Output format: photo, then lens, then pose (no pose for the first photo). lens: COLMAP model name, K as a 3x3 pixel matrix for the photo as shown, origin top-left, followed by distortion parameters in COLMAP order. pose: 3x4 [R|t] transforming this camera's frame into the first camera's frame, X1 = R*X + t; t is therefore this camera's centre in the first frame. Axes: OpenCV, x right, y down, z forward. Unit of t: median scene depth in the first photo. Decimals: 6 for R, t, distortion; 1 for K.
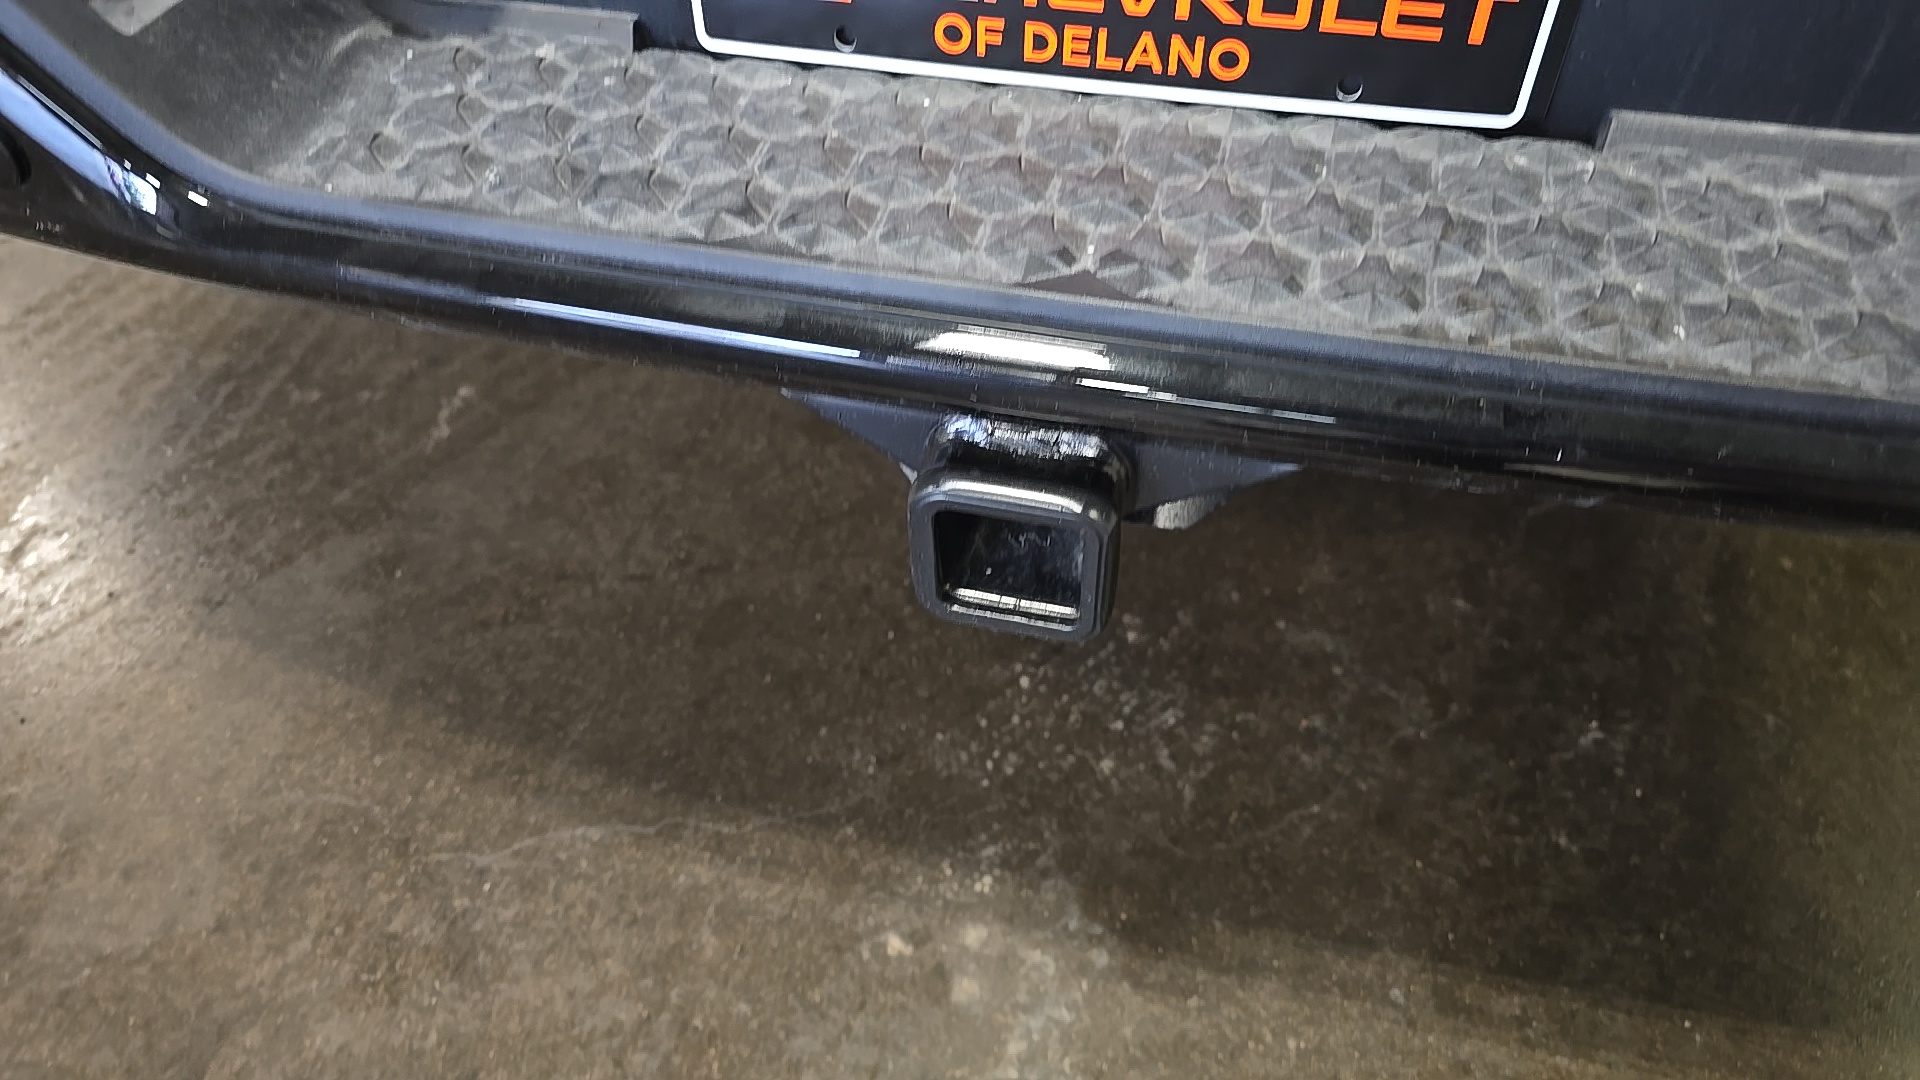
lens RADIAL K [[1296.6, 0, 960.5], [0, 1296.6, 539.6], [0, 0, 1]] dist [0.018797, -0.002878]
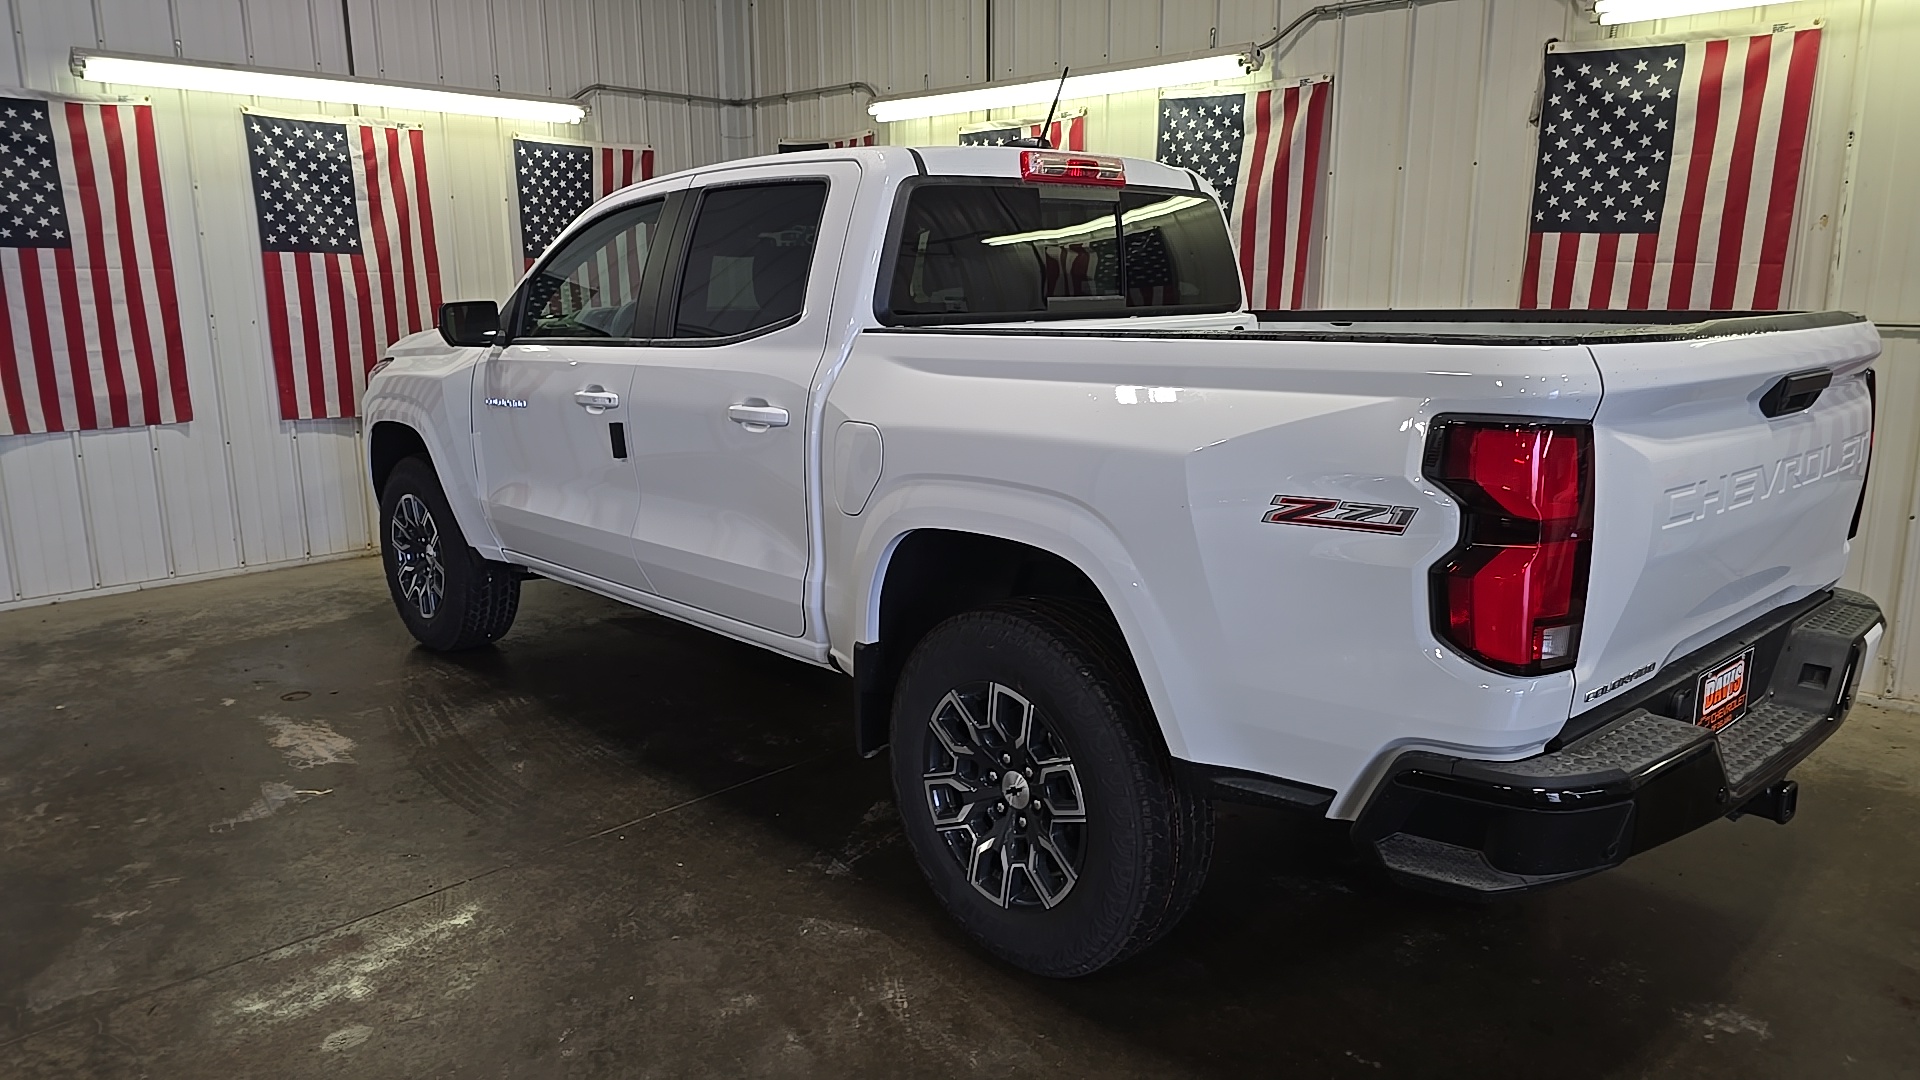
lens RADIAL K [[1293.2, 0, 957.3], [0, 1293.2, 551.8], [0, 0, 1]] dist [0.059031, -0.053743]
pose [[0.547548, -0.146054, 0.823929, -6.599421], [0.612605, 0.740705, -0.275810, -1.458449], [-0.570005, 0.655763, 0.495045, -0.440276]]
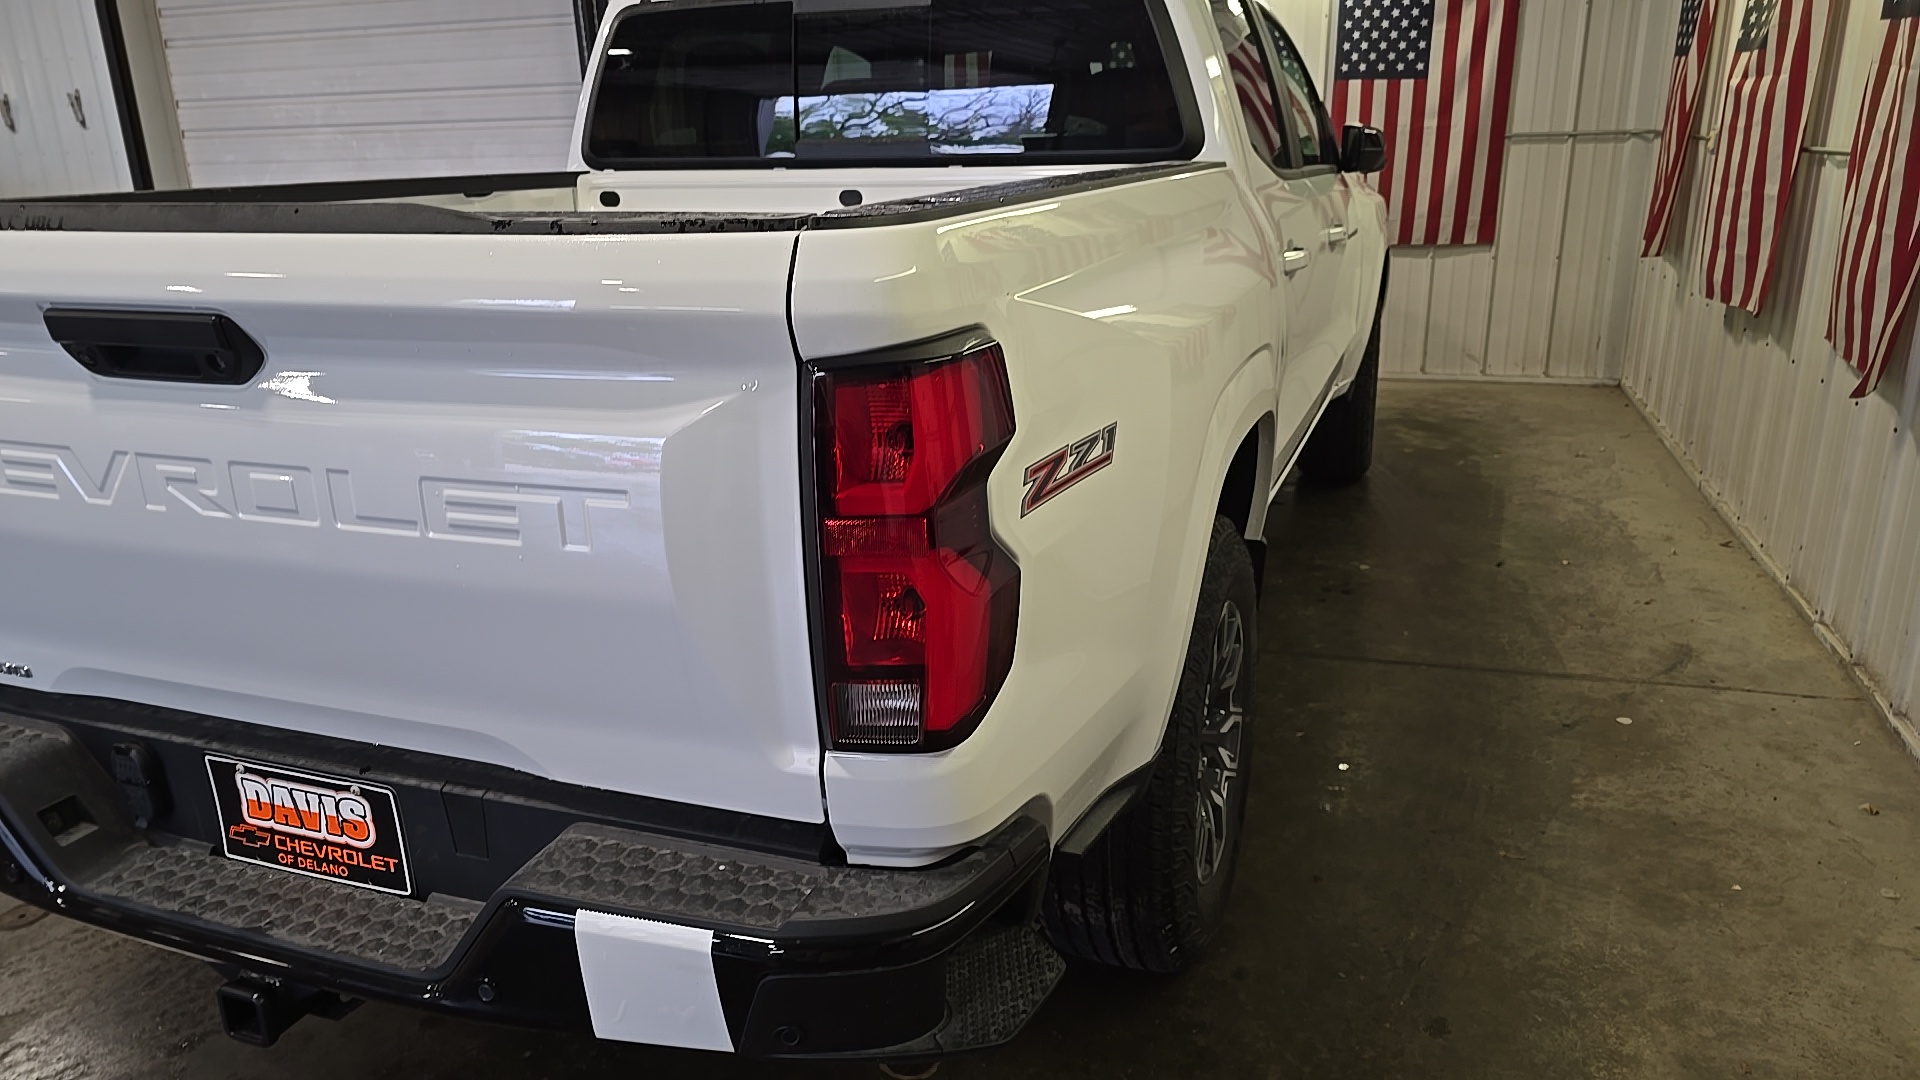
lens RADIAL K [[1293.2, 0, 1022.7], [0, 1293.2, 543.7], [0, 0, 1]] dist [0.059031, -0.053743]
pose [[0.994666, 0.039854, -0.095135, 2.445934], [-0.081856, 0.866190, -0.492965, 0.489025], [0.062758, 0.498123, 0.864832, -2.524793]]
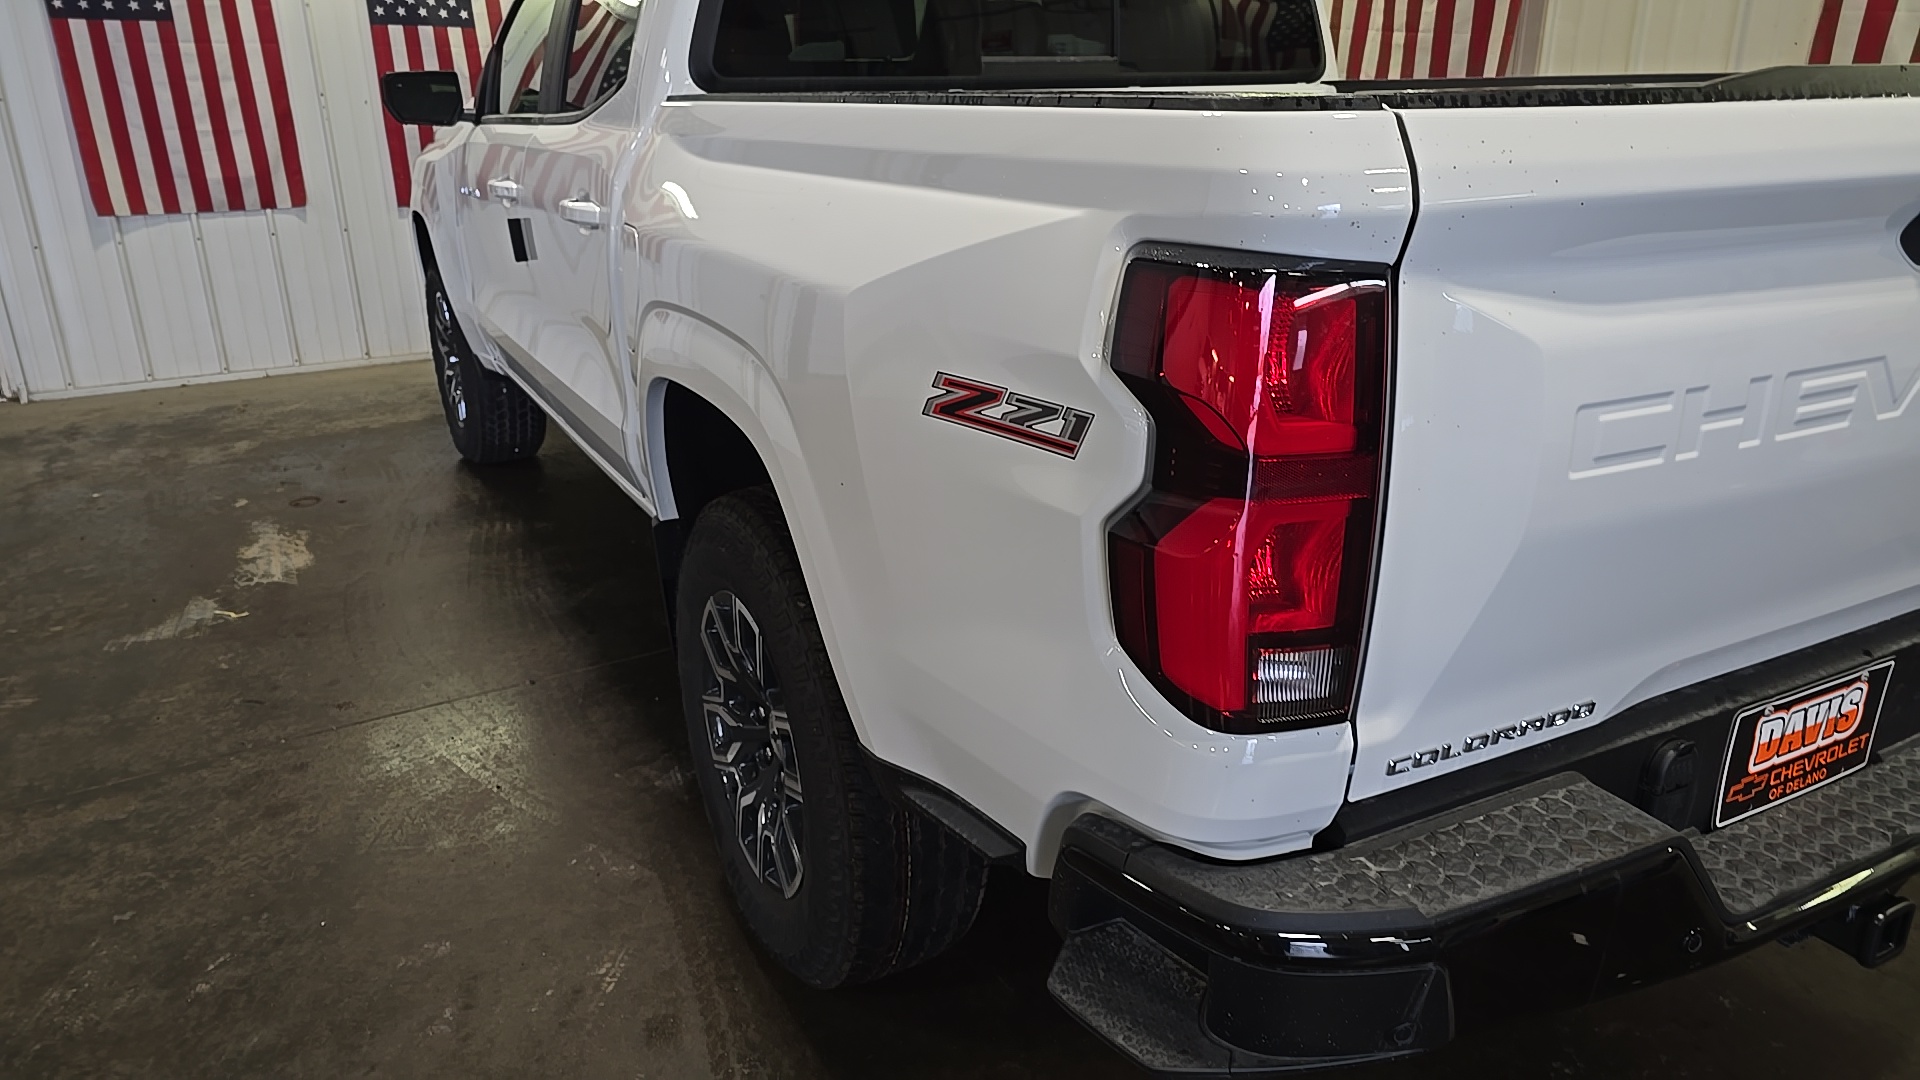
lens RADIAL K [[1293.2, 0, 955.6], [0, 1293.2, 545.2], [0, 0, 1]] dist [0.059031, -0.053743]
pose [[0.738795, -0.207001, 0.641352, -3.742277], [0.488989, 0.819526, -0.298775, -0.983372], [-0.463758, 0.534347, 0.706683, -0.755523]]
